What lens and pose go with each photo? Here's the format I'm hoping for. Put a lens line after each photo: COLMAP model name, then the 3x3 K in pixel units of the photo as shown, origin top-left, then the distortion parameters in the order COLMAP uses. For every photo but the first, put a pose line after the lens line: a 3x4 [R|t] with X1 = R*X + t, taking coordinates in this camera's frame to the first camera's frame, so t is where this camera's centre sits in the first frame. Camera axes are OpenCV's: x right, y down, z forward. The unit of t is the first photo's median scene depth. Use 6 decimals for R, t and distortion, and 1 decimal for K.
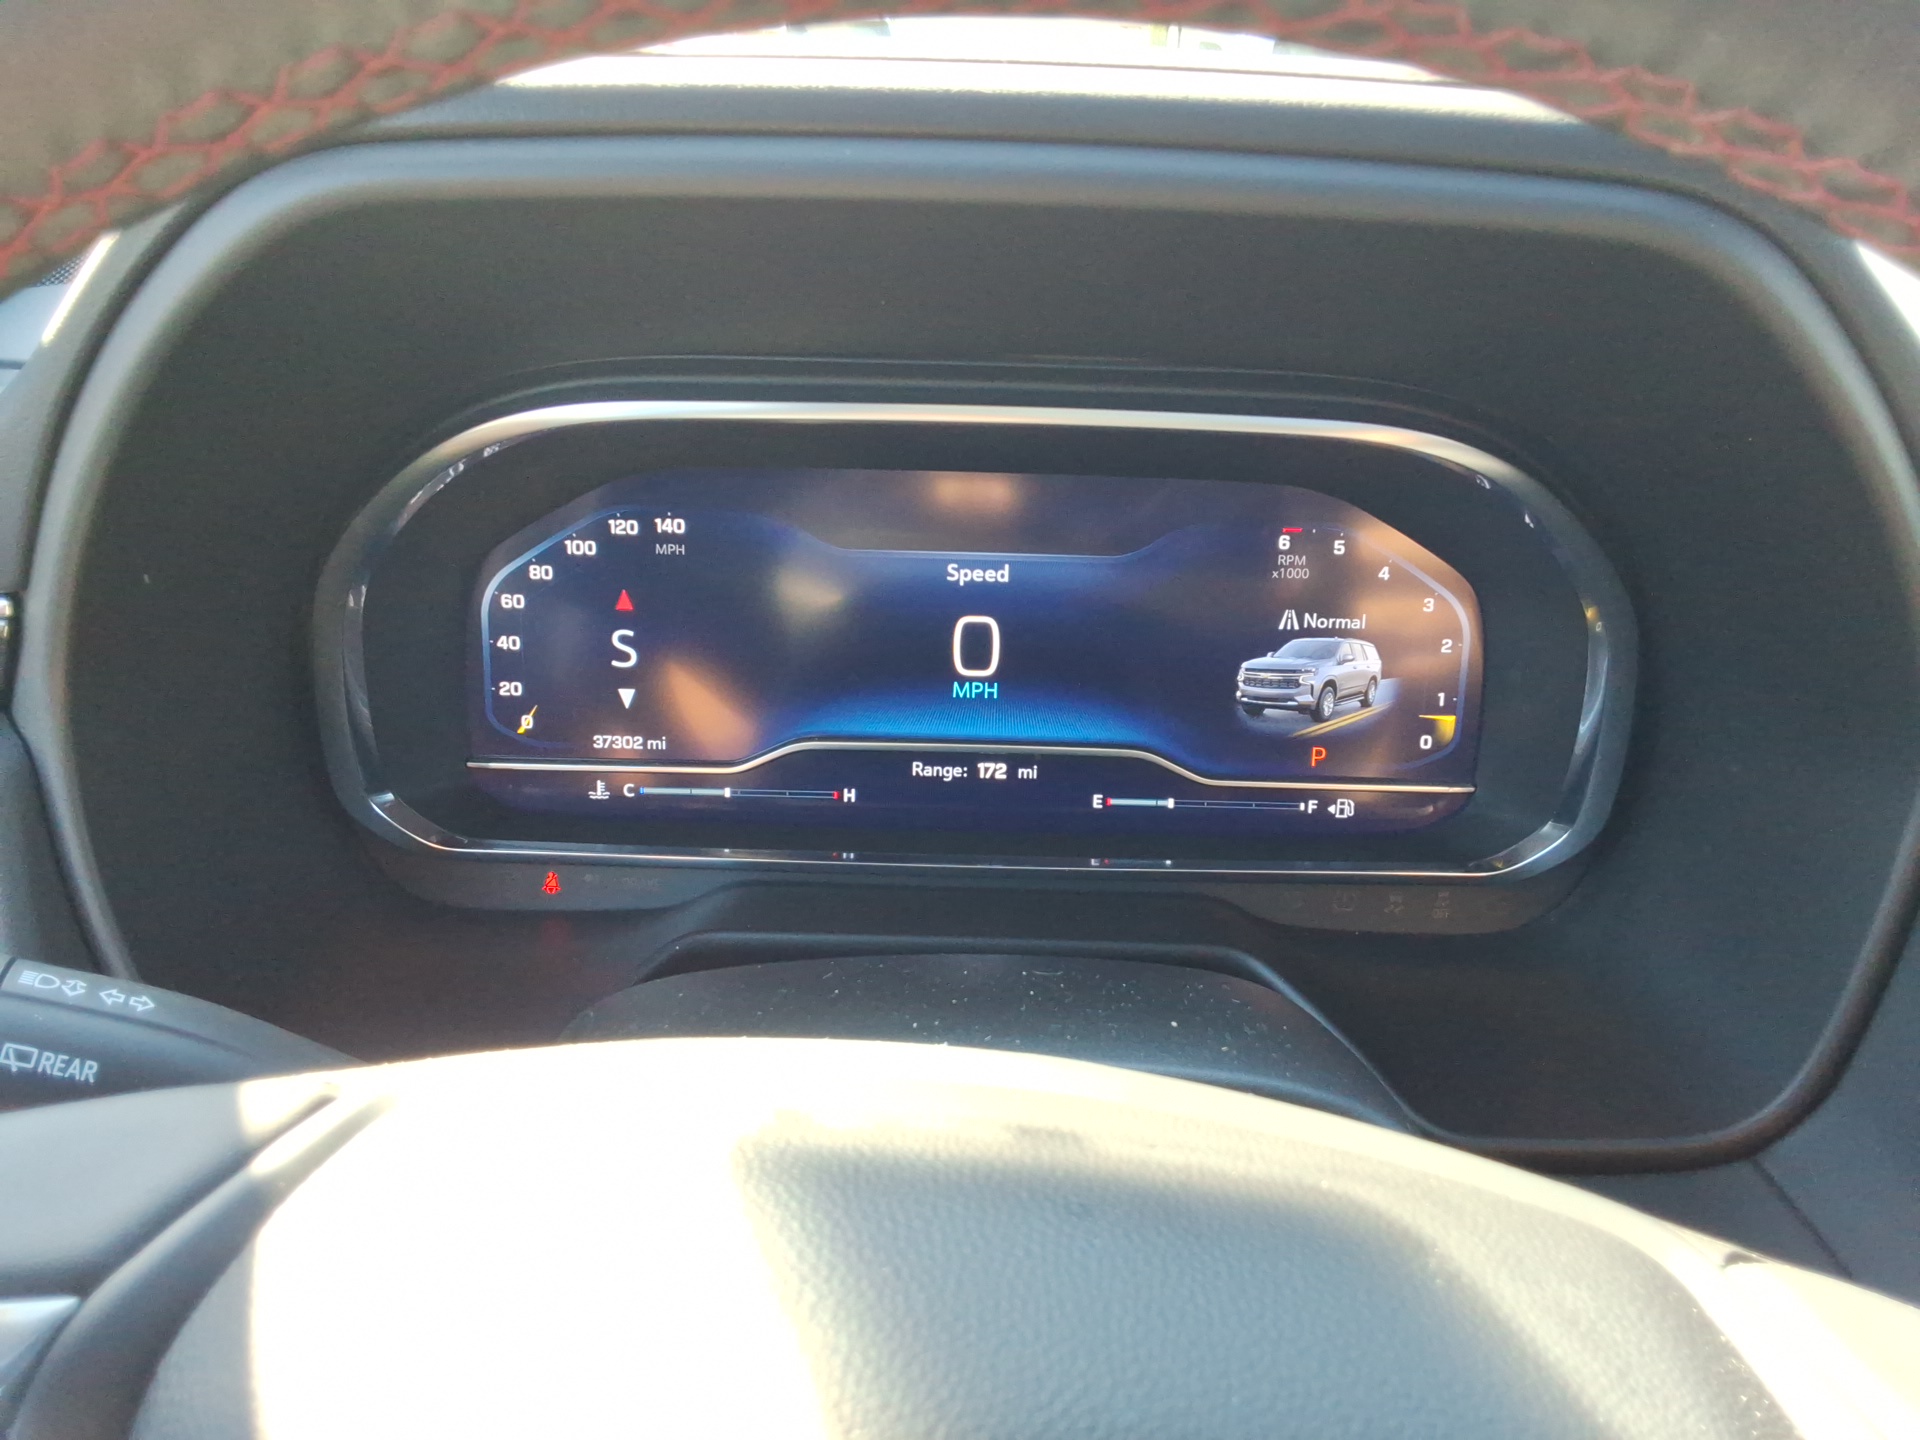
lens RADIAL K [[1543.1, 0, 974.6], [0, 1543.1, 722.3], [0, 0, 1]] dist [0.111687, -0.176585]
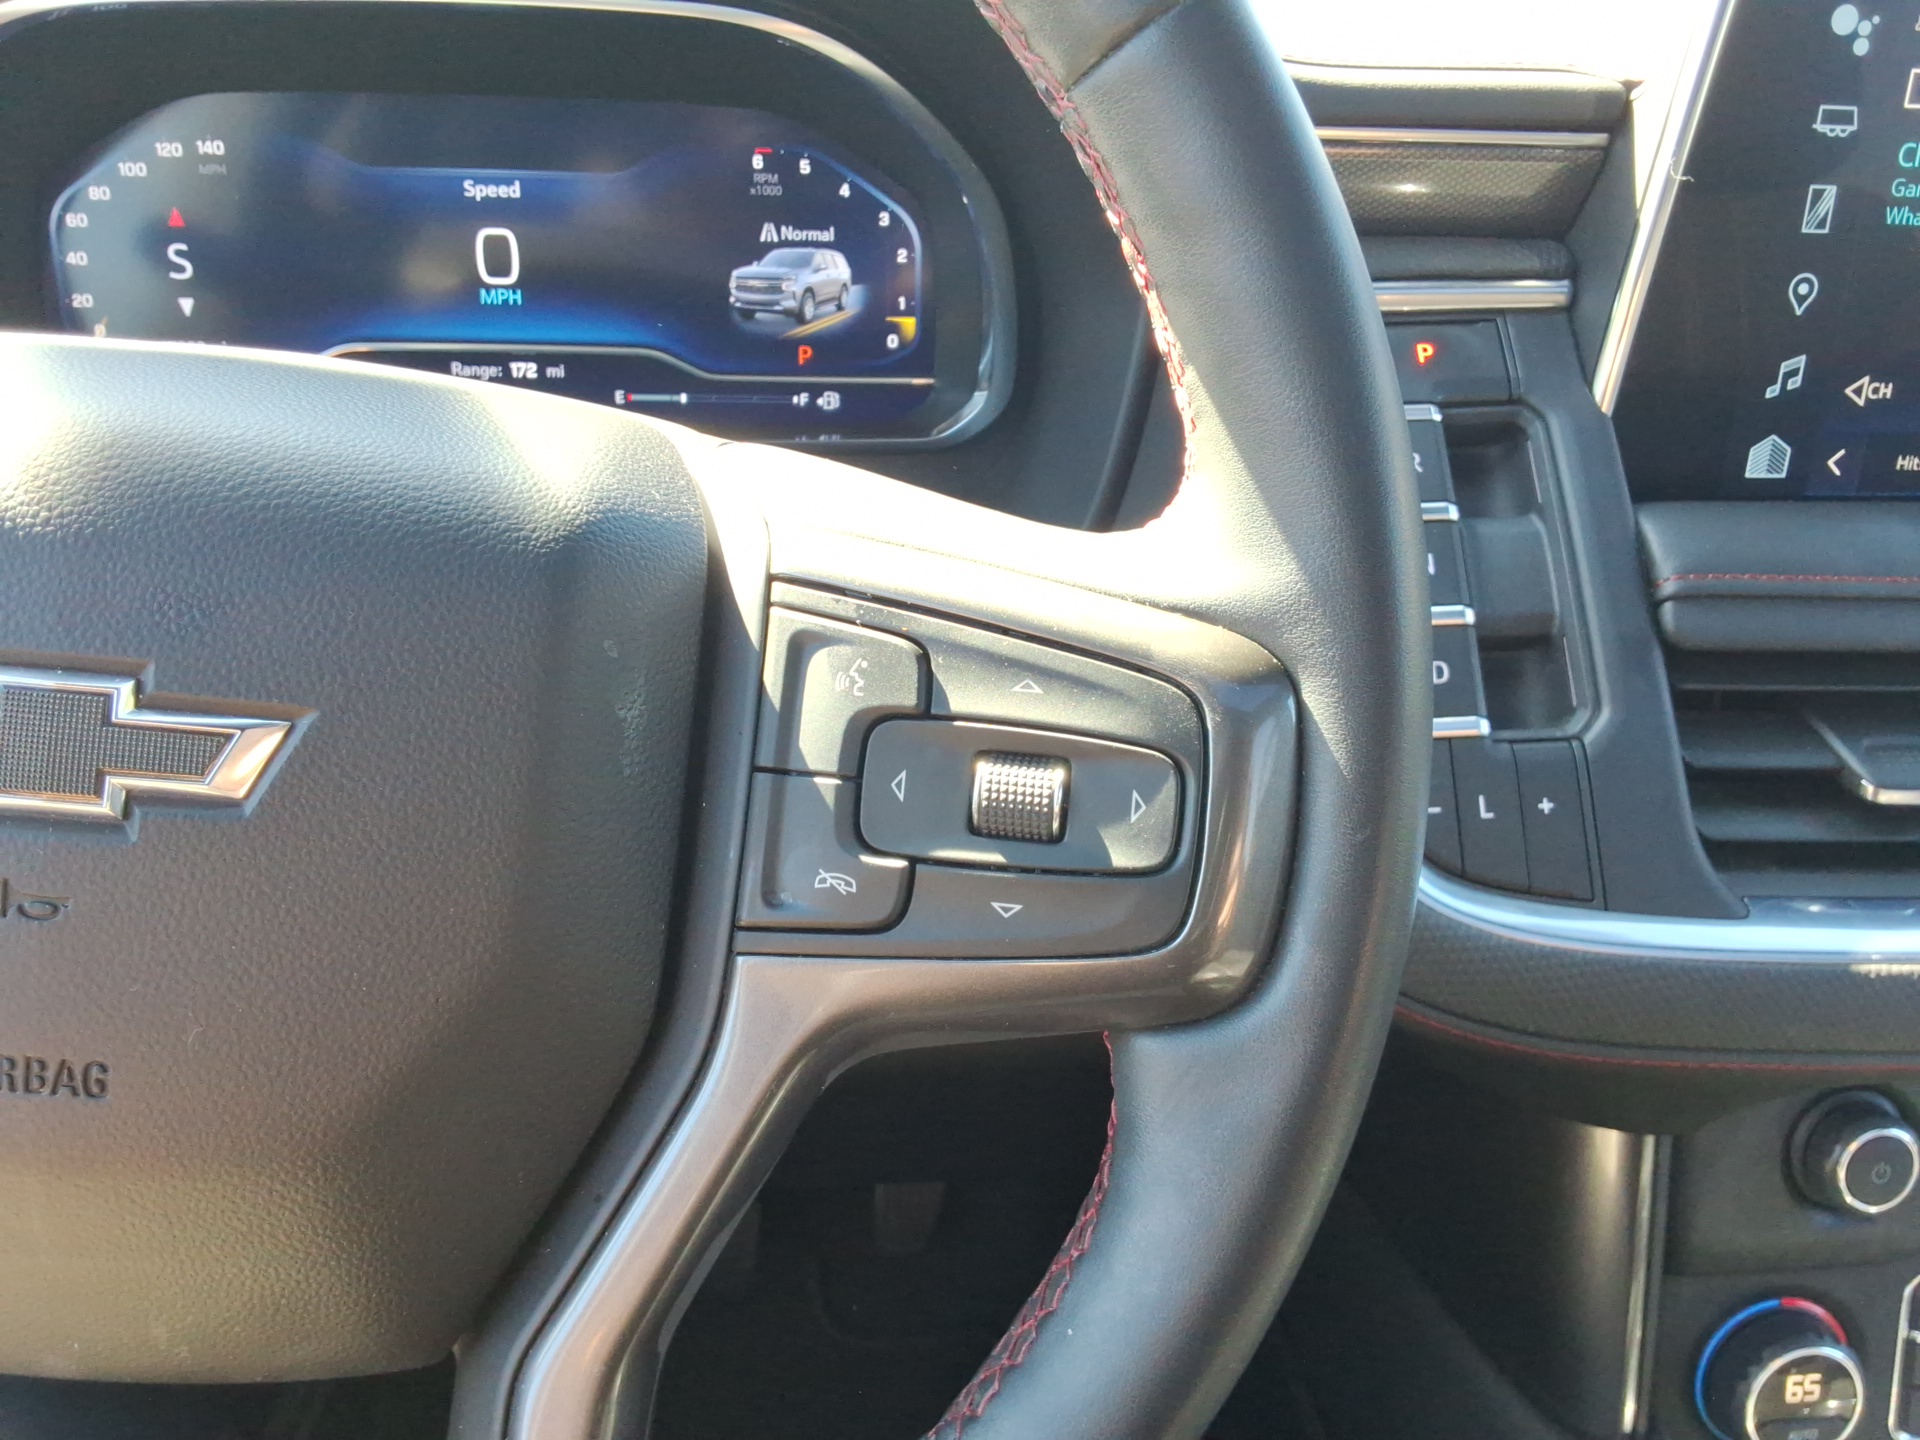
lens RADIAL K [[1543.1, 0, 967.8], [0, 1543.1, 711.2], [0, 0, 1]] dist [0.111687, -0.176585]
pose [[0.994458, -0.039466, 0.097445, 0.221343], [0.030657, 0.995443, 0.090299, 0.192772], [-0.100565, -0.086811, 0.991136, -0.222865]]
